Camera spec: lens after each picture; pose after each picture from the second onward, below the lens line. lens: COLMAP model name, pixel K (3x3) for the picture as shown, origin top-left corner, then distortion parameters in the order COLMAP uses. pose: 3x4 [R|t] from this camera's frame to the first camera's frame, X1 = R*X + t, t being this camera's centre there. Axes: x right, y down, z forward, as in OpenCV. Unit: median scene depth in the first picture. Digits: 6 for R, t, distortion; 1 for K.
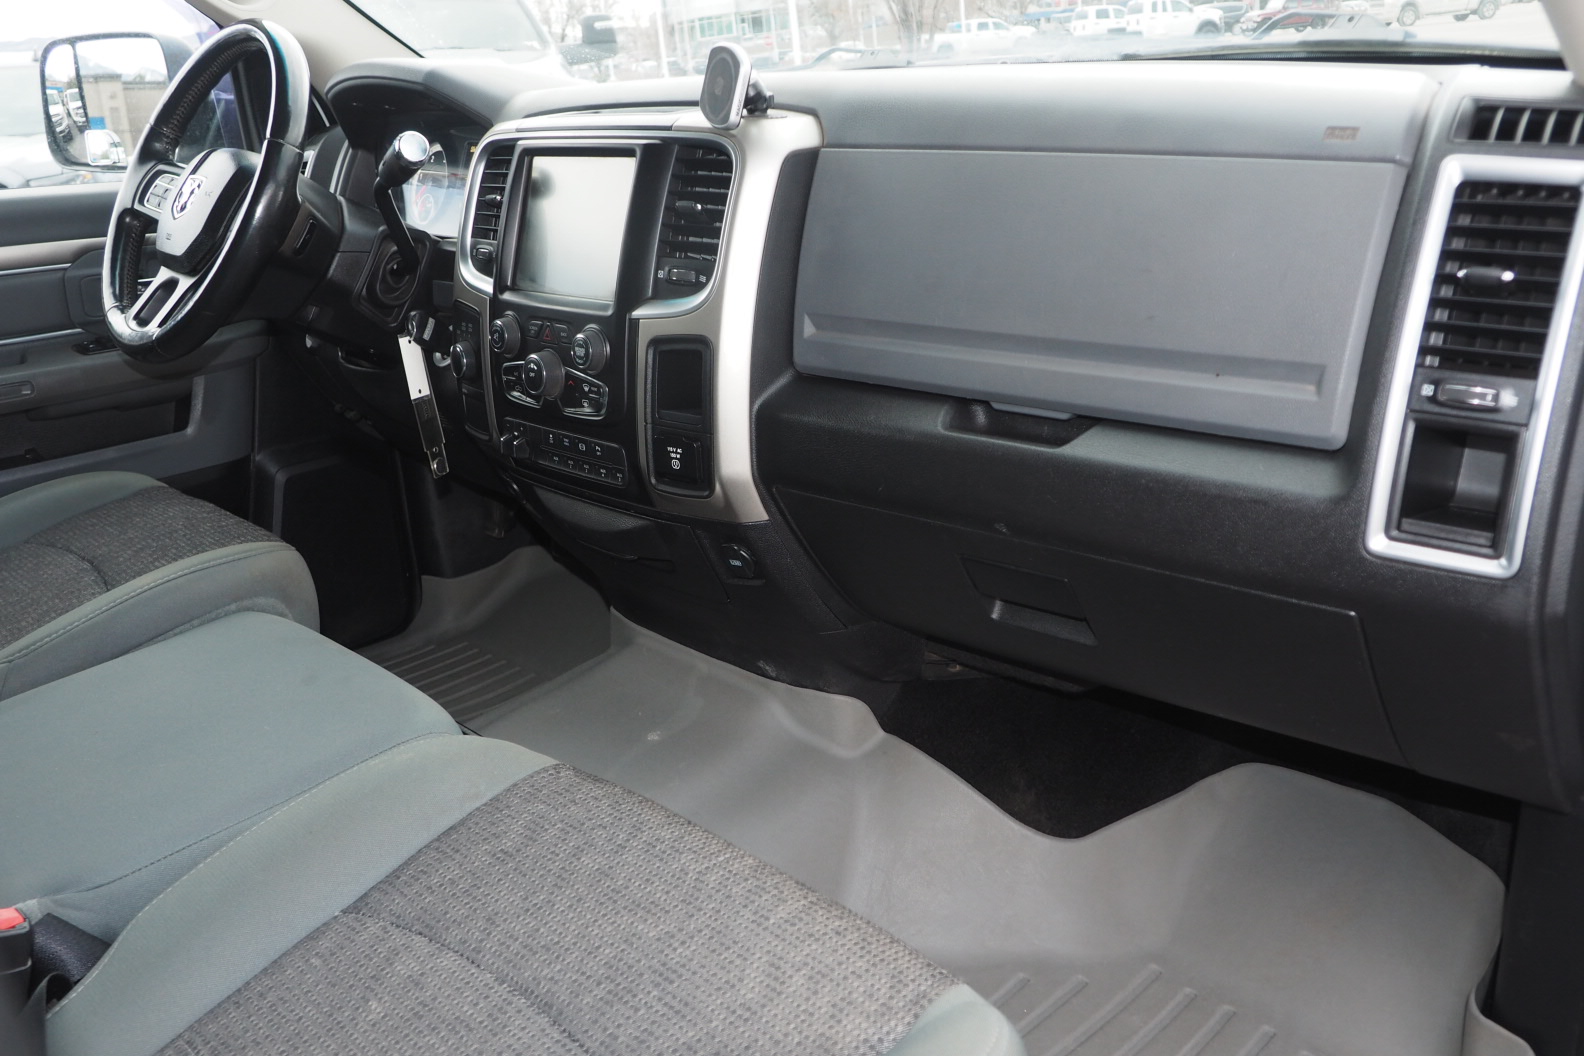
lens RADIAL K [[1337.9, 0, 715.9], [0, 1337.9, 521.6], [0, 0, 1]] dist [-0.012636, -0.004722]
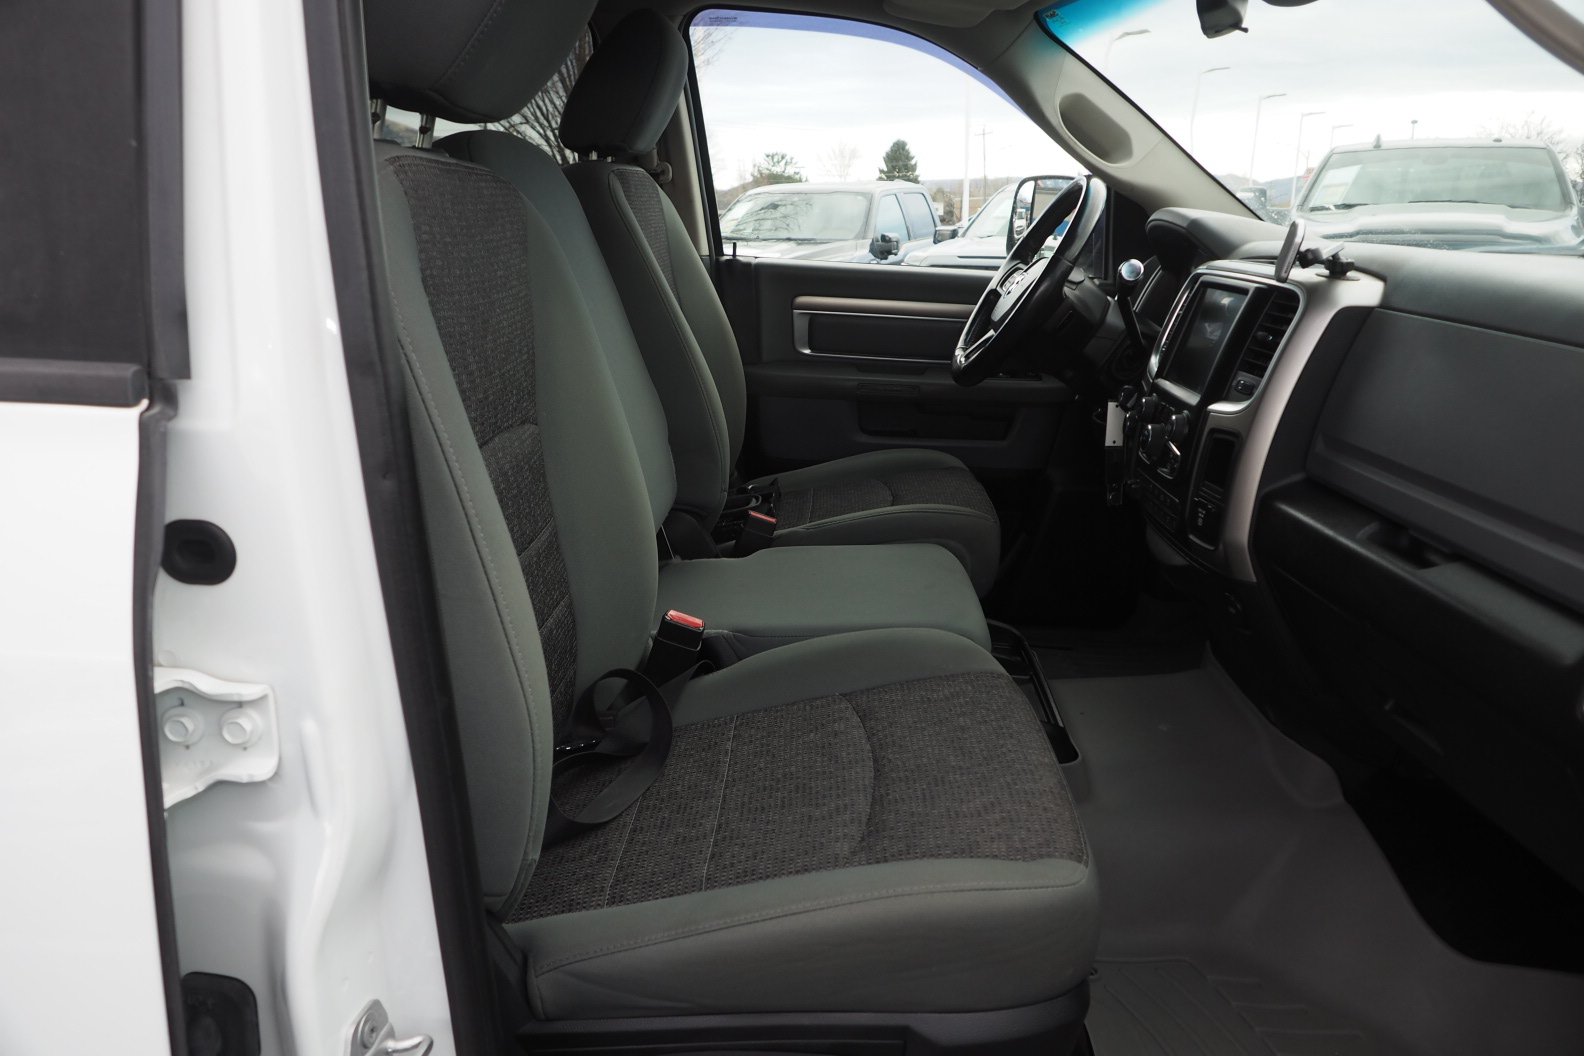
lens RADIAL K [[1167.2, 0, 768.5], [0, 1167.2, 530.4], [0, 0, 1]] dist [-0.016848, -0.001713]
pose [[0.672082, 0.268326, -0.690150, 0.451376], [-0.297908, 0.951259, 0.079734, 0.000990], [0.677906, 0.152013, 0.719261, -0.120239]]
